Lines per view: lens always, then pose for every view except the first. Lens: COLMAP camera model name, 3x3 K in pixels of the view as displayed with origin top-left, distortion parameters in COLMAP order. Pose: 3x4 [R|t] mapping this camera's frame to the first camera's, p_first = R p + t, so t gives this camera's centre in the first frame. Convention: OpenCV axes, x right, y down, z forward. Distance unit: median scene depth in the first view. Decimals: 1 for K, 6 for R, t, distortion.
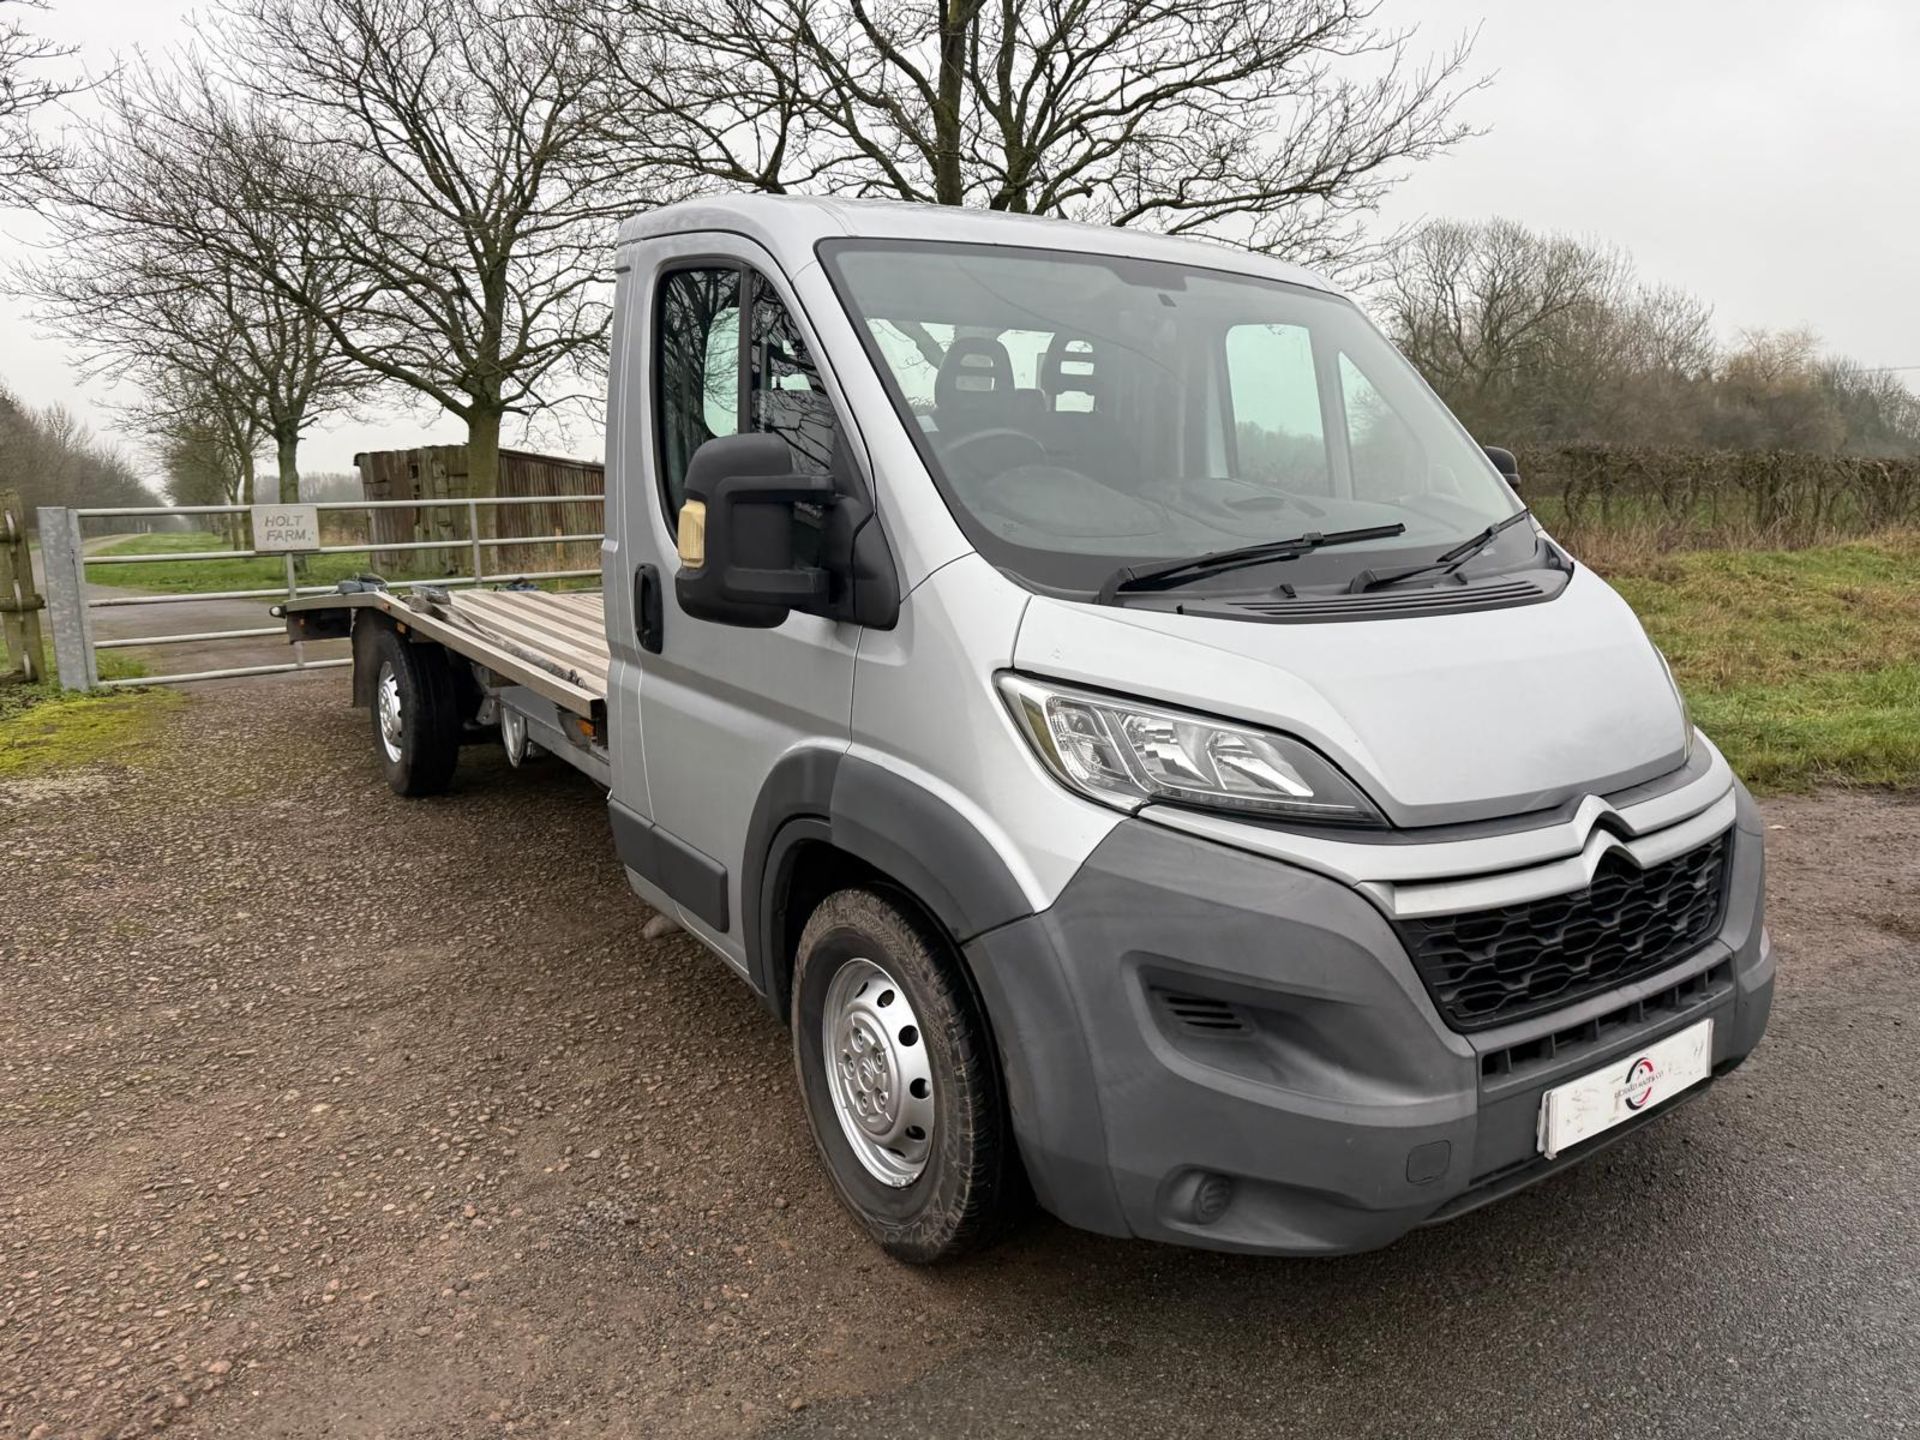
lens RADIAL K [[1393.5, 0, 960.0], [0, 1393.5, 720.0], [0, 0, 1]] dist [0.051891, -0.077464]
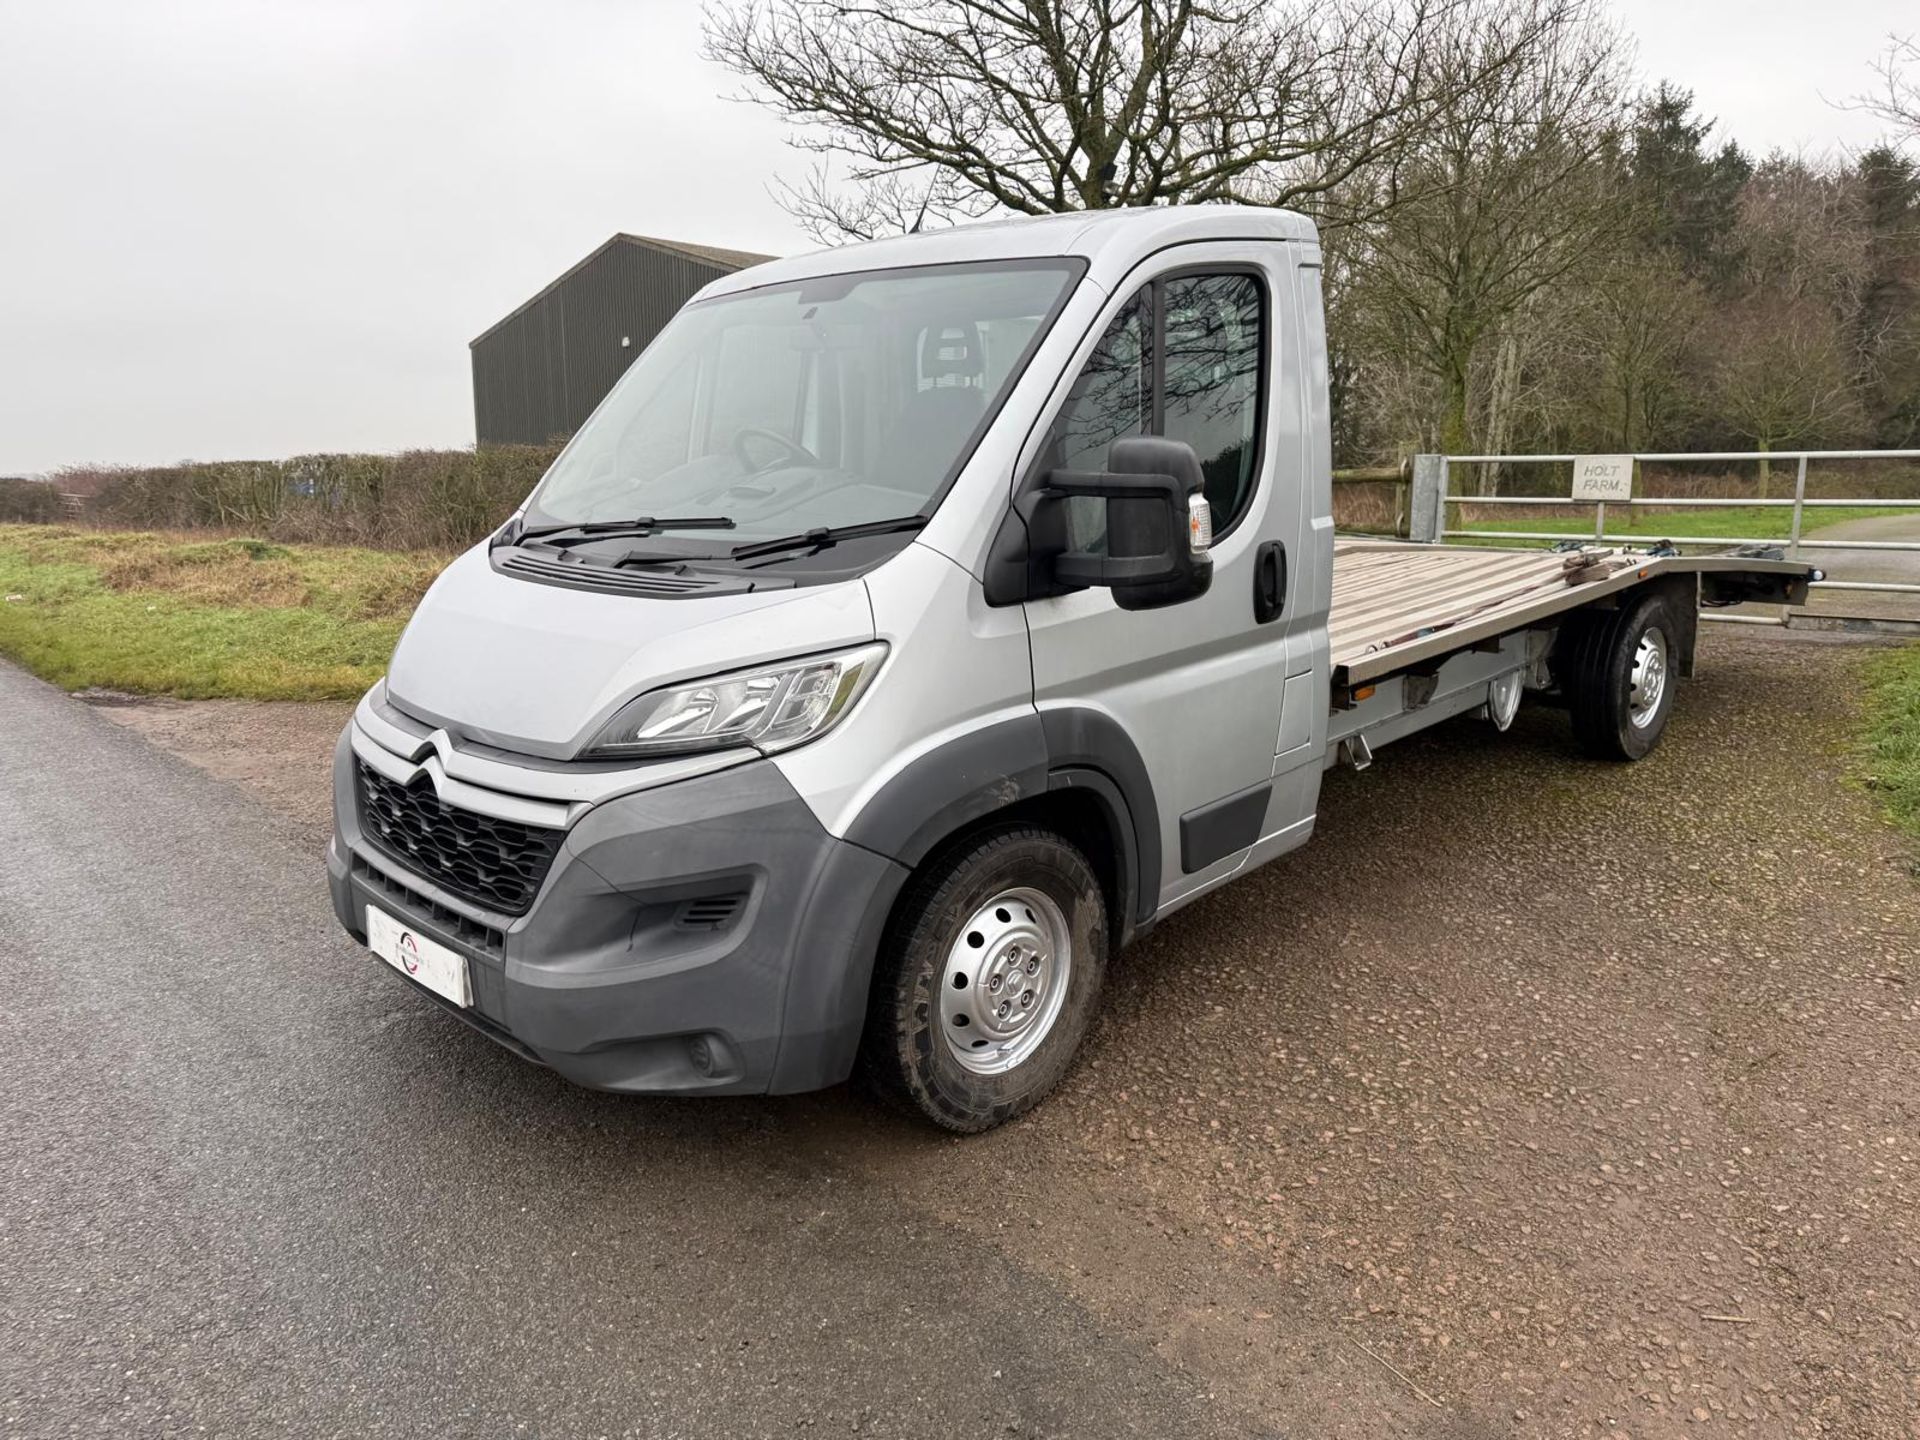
lens RADIAL K [[1393.5, 0, 960.0], [0, 1393.5, 720.0], [0, 0, 1]] dist [0.051891, -0.077464]
pose [[0.149385, 0.208135, -0.966625, 1.685831], [-0.158457, 0.969999, 0.184373, -0.256124], [0.976000, 0.125626, 0.177884, 1.184992]]
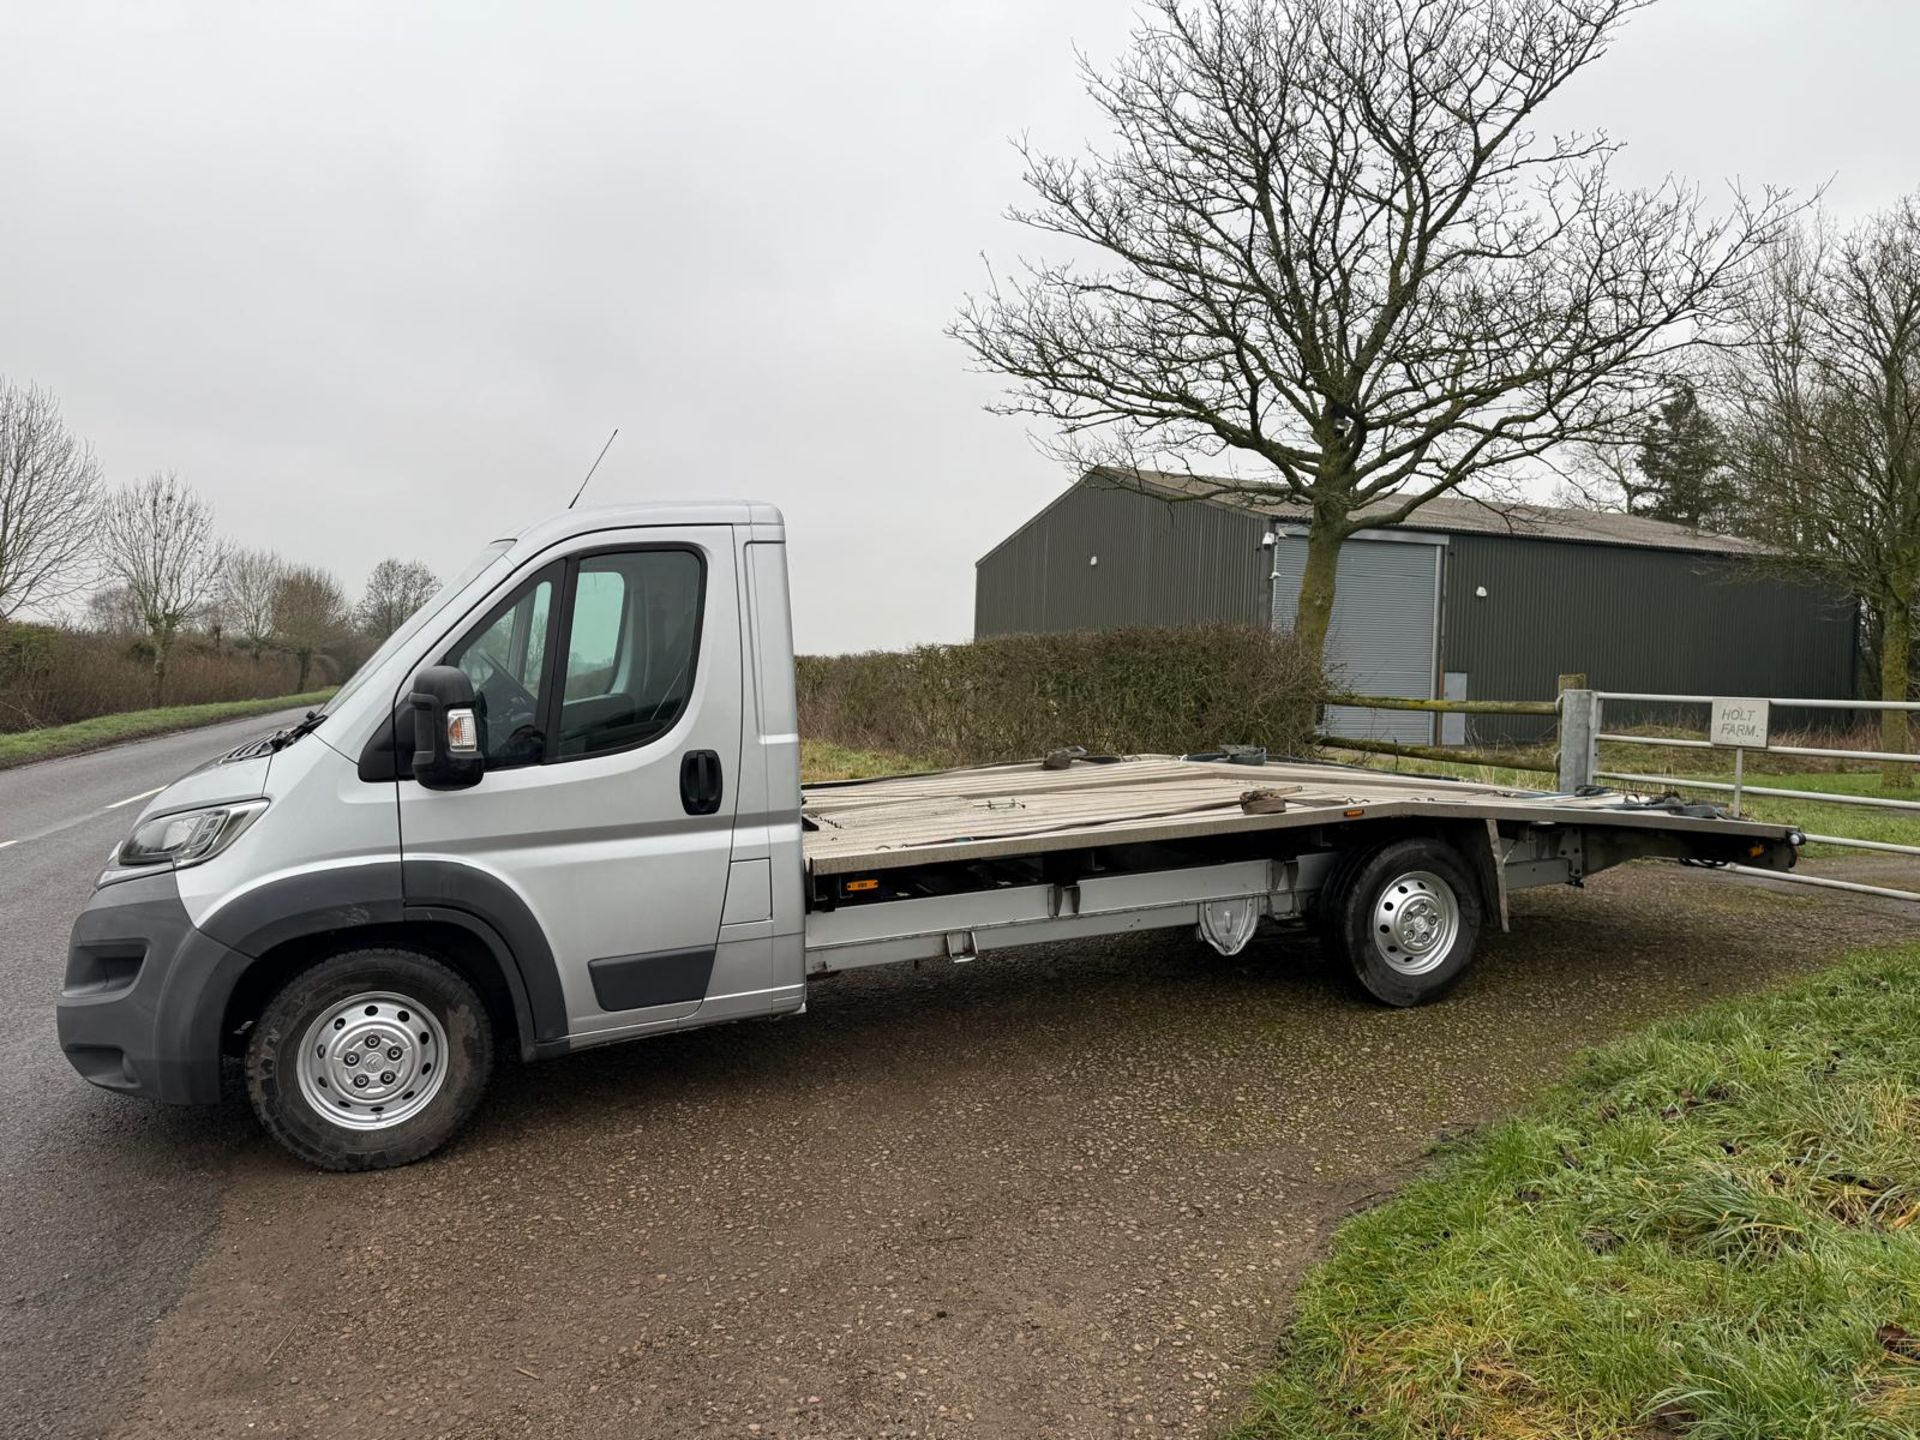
lens RADIAL K [[1387.6, 0, 961.9], [0, 1387.6, 753.5], [0, 0, 1]] dist [0.002493, -0.062296]
pose [[-0.247363, 0.086164, -0.965084, 1.922599], [-0.175862, 0.975502, 0.132169, -0.504827], [0.952829, 0.202416, -0.226150, 2.435416]]
